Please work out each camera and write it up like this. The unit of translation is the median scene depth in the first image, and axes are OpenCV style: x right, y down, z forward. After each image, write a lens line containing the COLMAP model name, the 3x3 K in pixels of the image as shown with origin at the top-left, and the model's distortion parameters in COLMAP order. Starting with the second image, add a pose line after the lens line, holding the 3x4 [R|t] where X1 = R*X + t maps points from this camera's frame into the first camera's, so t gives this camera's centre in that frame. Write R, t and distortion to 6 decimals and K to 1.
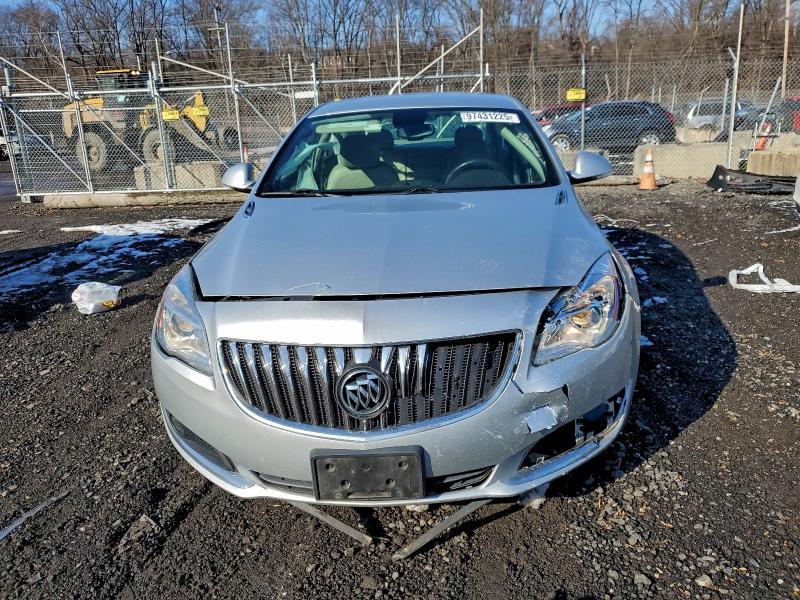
lens RADIAL K [[656.4, 0, 403.6], [0, 656.4, 299.0], [0, 0, 1]] dist [0.015407, 0.015467]
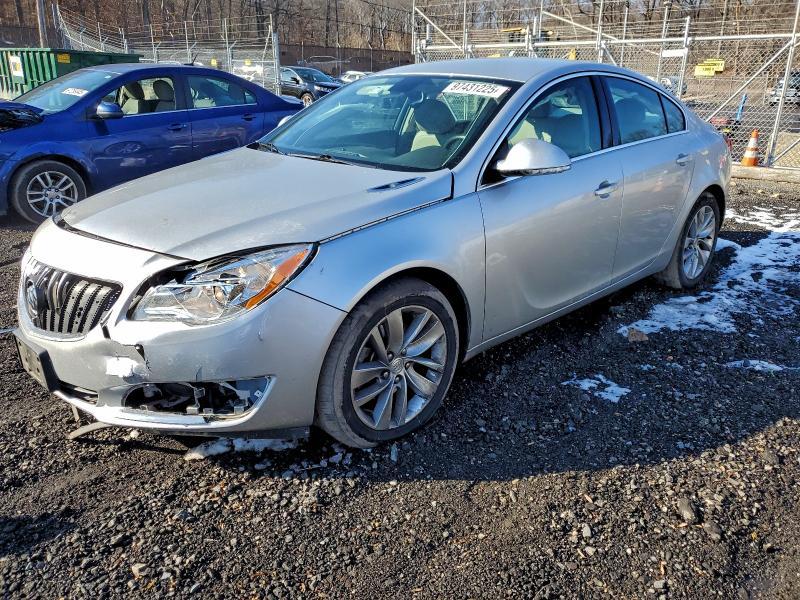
lens RADIAL K [[656.4, 0, 403.7], [0, 656.4, 300.0], [0, 0, 1]] dist [0.015407, 0.015467]
pose [[0.726115, 0.270643, -0.632068, 0.244681], [-0.228060, 0.962033, 0.149937, -0.039597], [0.648650, 0.035278, 0.760269, 0.094081]]
